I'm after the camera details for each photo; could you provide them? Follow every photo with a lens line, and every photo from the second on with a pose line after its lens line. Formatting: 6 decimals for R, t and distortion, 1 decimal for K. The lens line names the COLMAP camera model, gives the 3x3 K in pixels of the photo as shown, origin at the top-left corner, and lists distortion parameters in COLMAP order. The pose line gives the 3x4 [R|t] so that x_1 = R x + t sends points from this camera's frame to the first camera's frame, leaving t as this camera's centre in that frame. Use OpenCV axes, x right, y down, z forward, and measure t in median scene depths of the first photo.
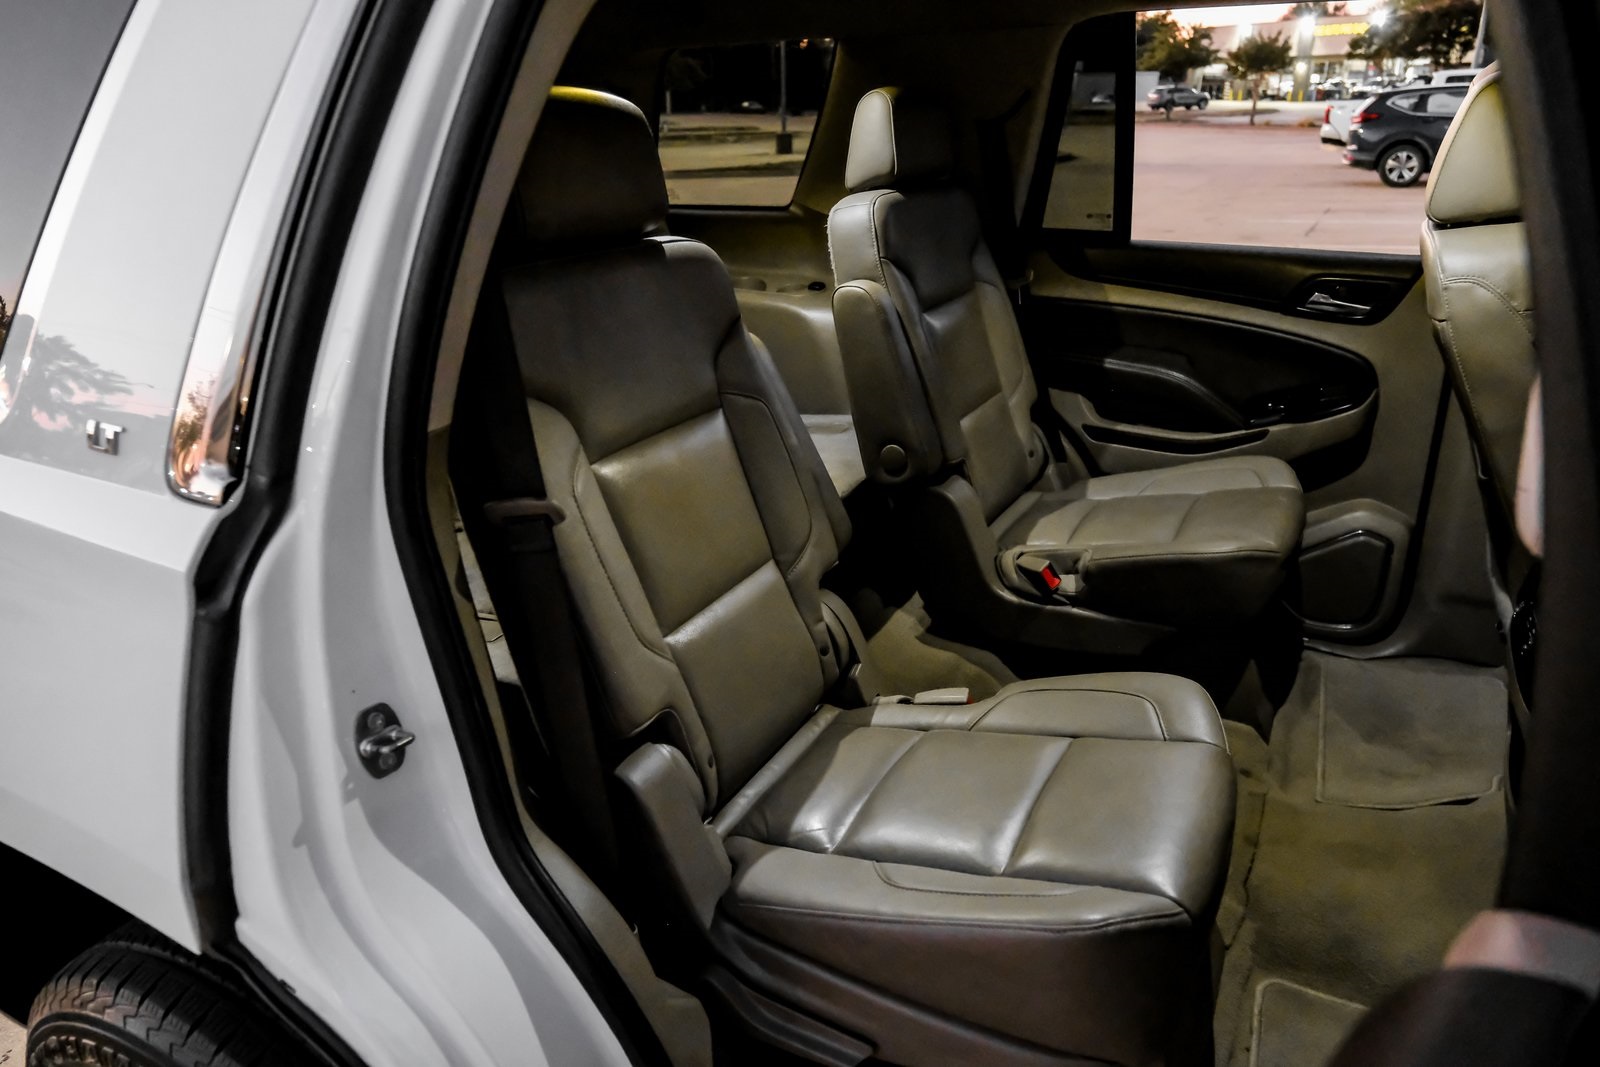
lens RADIAL K [[1099.1, 0, 810.7], [0, 1099.1, 536.8], [0, 0, 1]] dist [-0.052898, 0.071694]
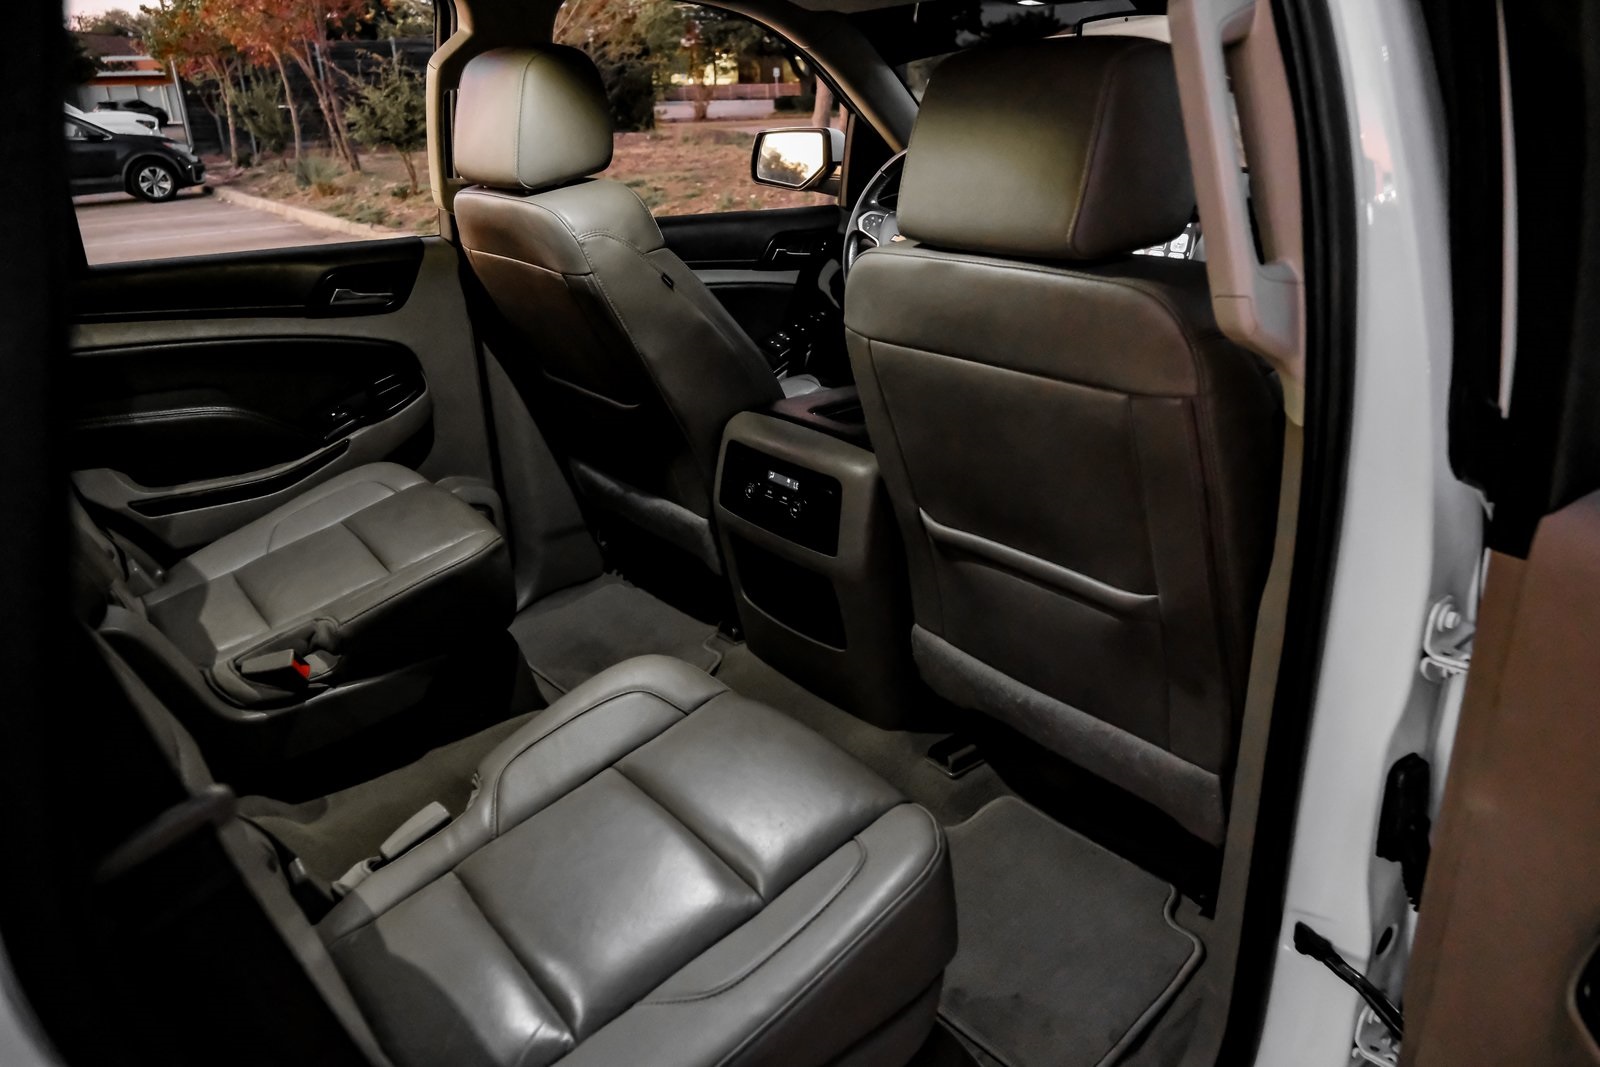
lens RADIAL K [[1099.1, 0, 810.7], [0, 1099.1, 536.8], [0, 0, 1]] dist [-0.052898, 0.071694]
pose [[0.413180, -0.342135, 0.843935, -0.265873], [0.355095, 0.913912, 0.196654, -0.073979], [-0.838564, 0.218424, 0.499101, 0.255593]]
